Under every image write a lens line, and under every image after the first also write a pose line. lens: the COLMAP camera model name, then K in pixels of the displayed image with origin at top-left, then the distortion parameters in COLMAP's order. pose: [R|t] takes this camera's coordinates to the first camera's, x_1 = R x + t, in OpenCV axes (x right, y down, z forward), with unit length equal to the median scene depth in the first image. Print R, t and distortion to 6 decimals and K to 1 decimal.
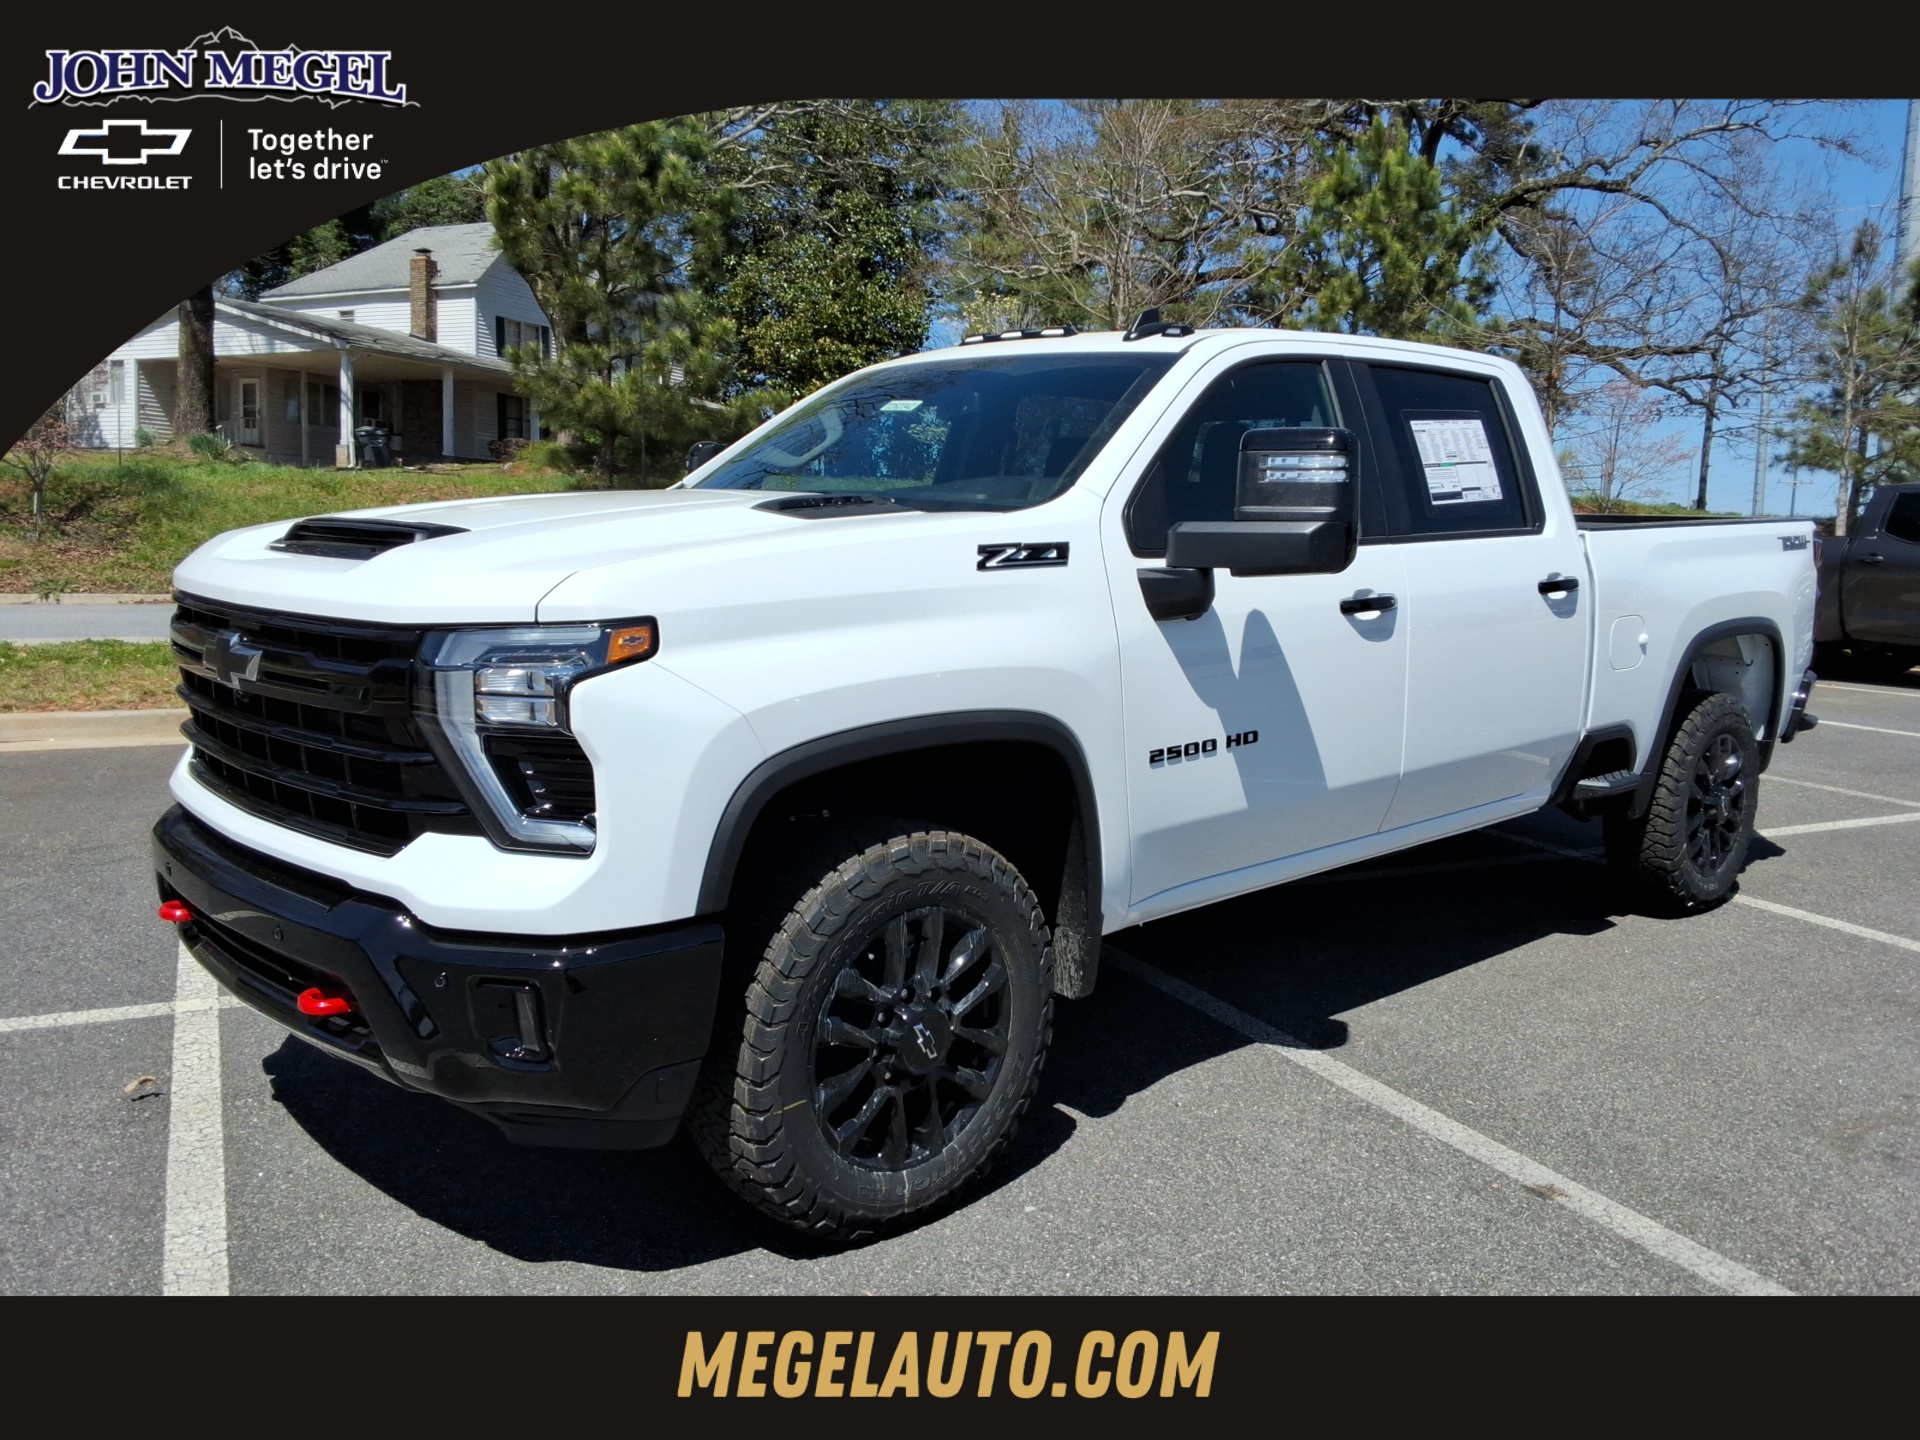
lens RADIAL K [[1545.0, 0, 971.1], [0, 1545.0, 707.9], [0, 0, 1]] dist [0.109154, -0.170882]
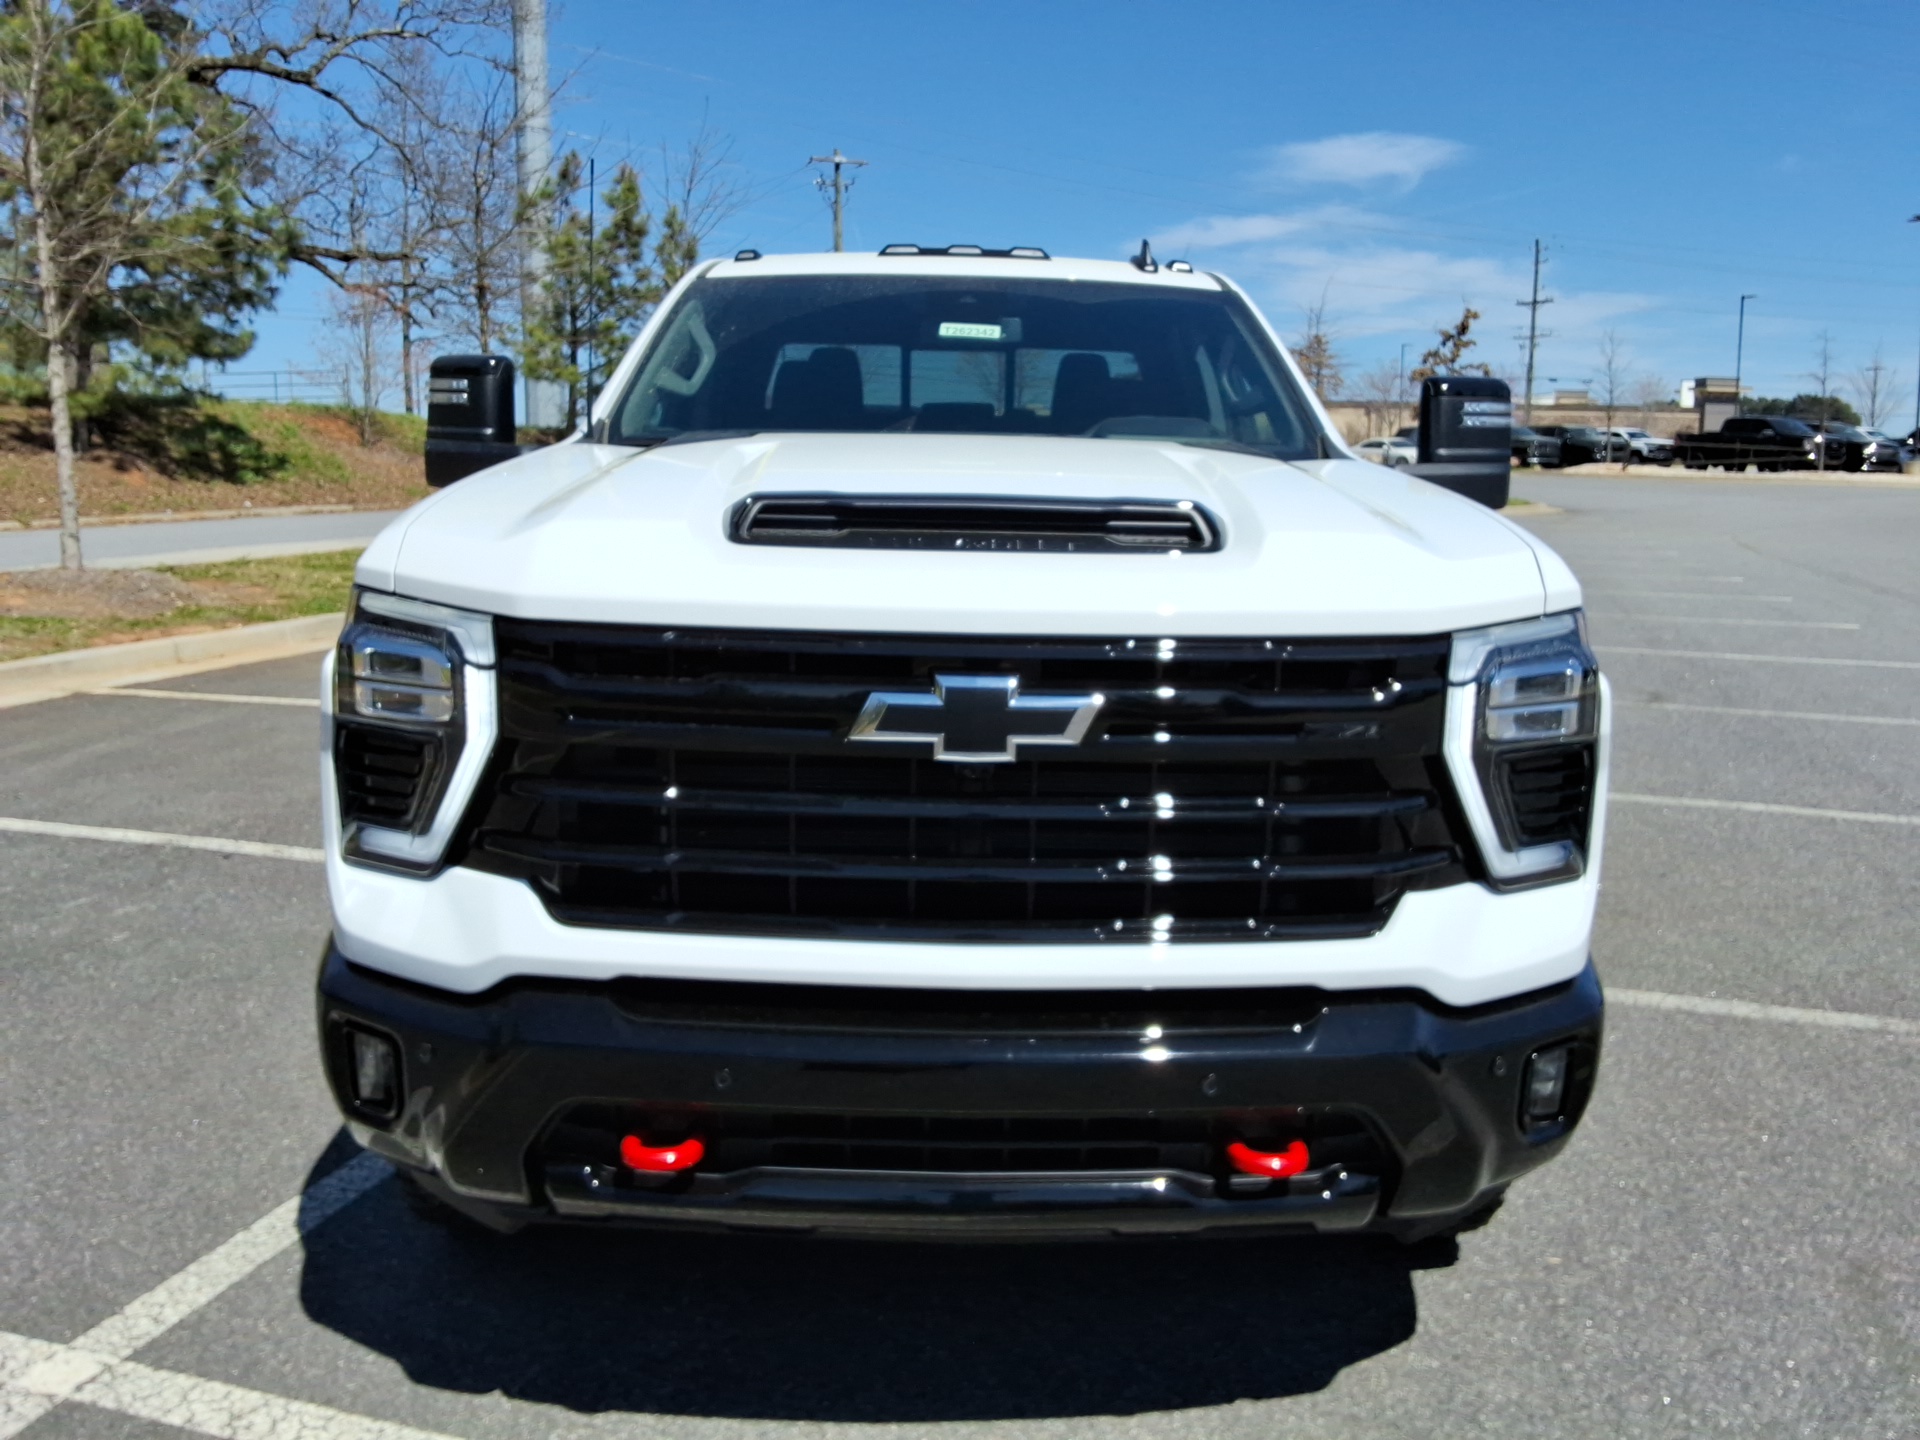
lens RADIAL K [[1545.2, 0, 972.9], [0, 1545.2, 705.6], [0, 0, 1]] dist [0.120252, -0.192866]
pose [[0.668957, -0.134185, 0.731089, -0.895863], [0.090638, 0.990956, 0.098946, -0.095194], [-0.737754, 0.000073, 0.675069, 0.537594]]
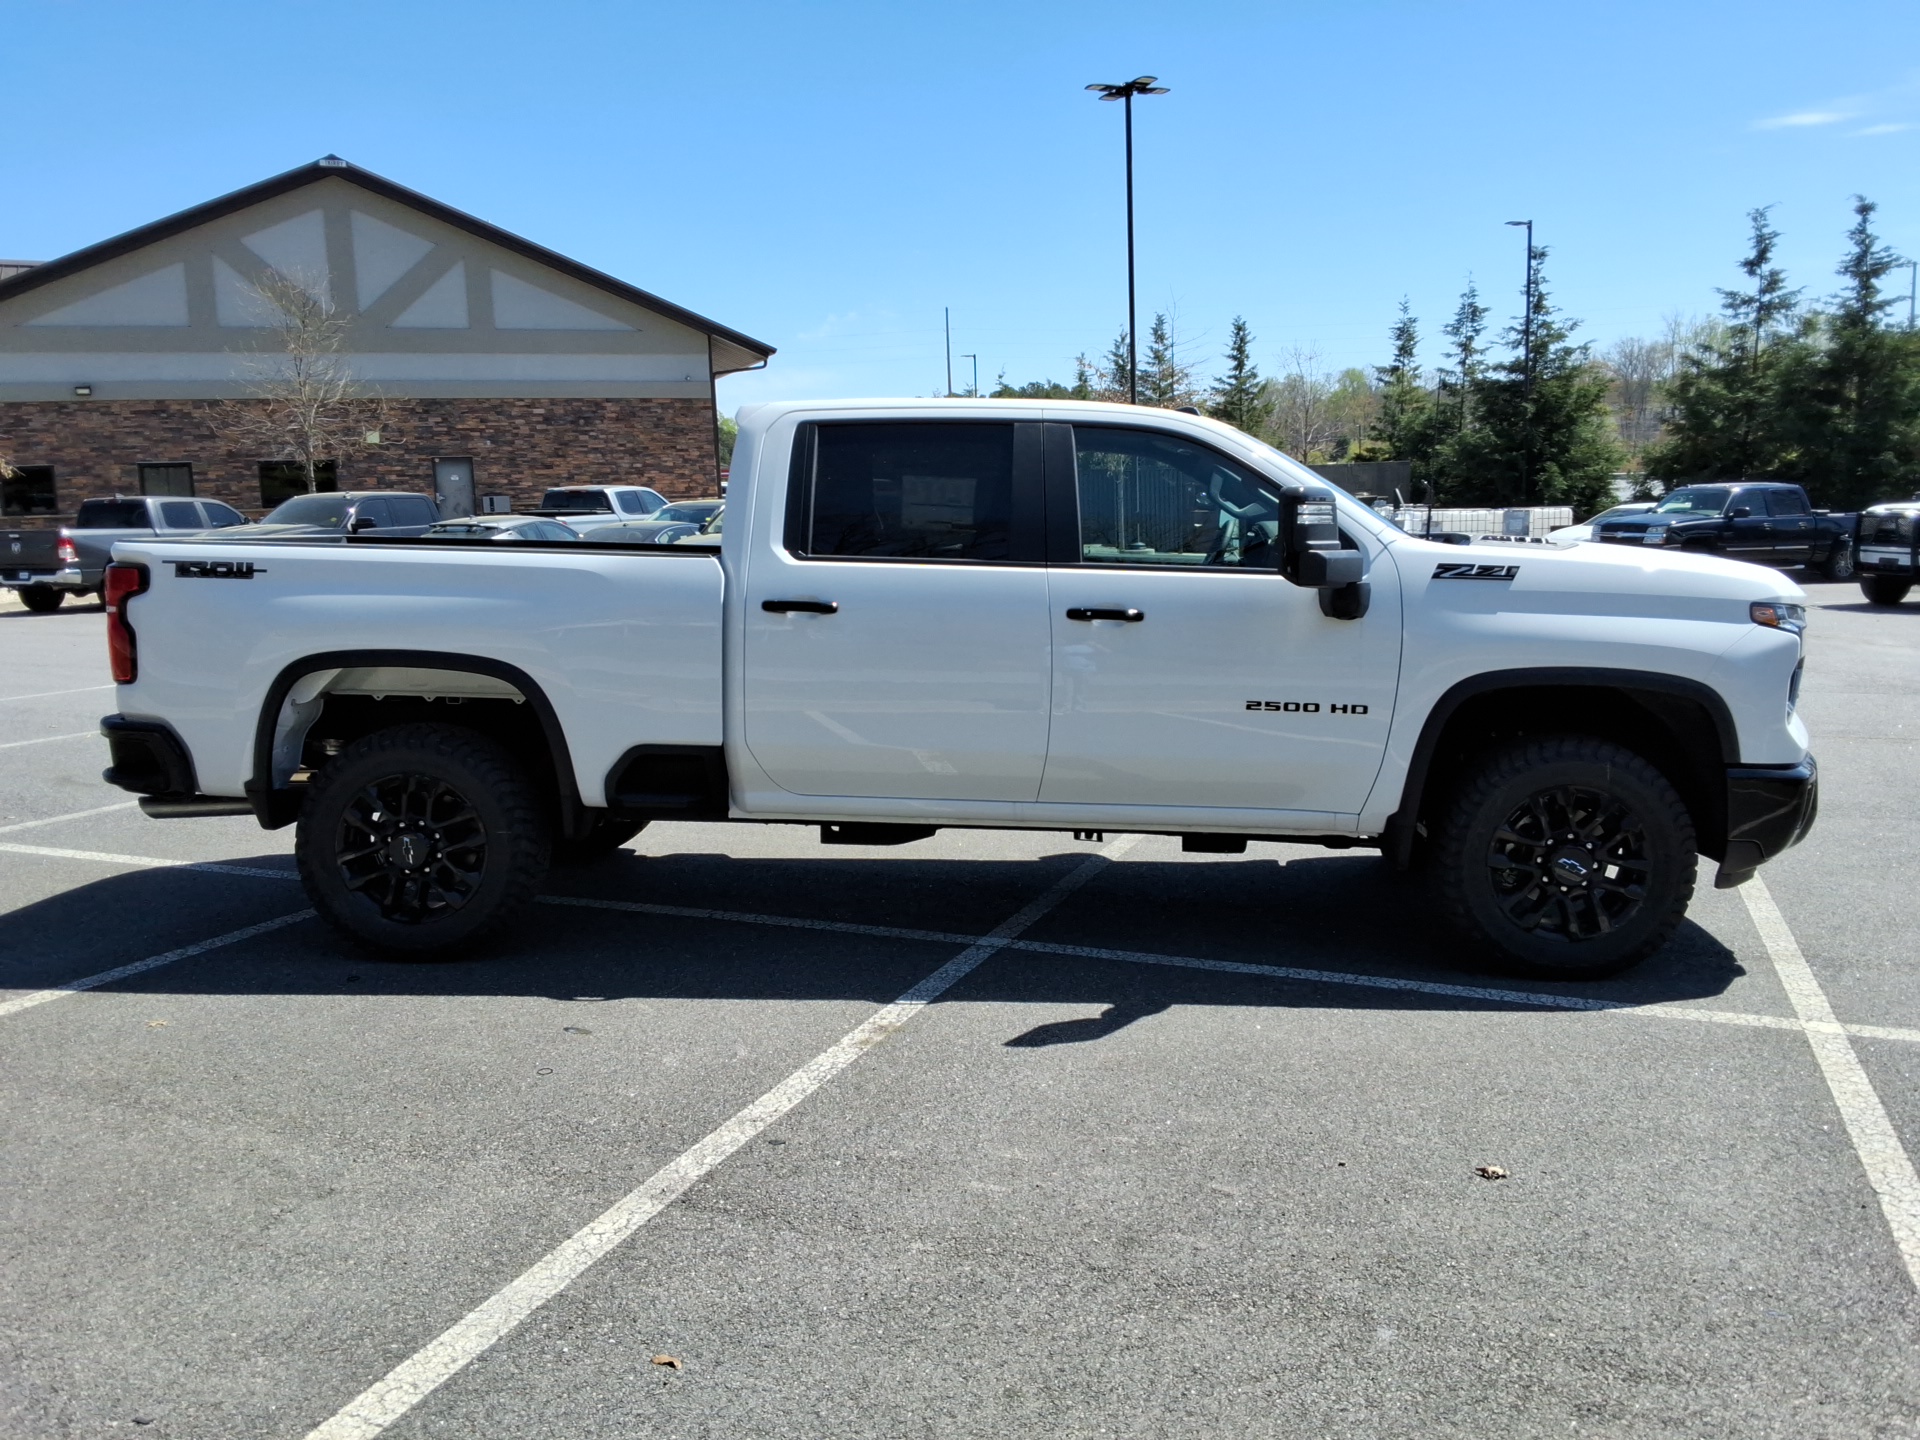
lens RADIAL K [[1545.2, 0, 972.9], [0, 1545.2, 705.6], [0, 0, 1]] dist [0.120252, -0.192866]
pose [[-0.691290, -0.106464, 0.714692, -1.150607], [0.079090, 0.971995, 0.221293, -0.422706], [-0.718236, 0.209503, -0.663510, 2.866845]]
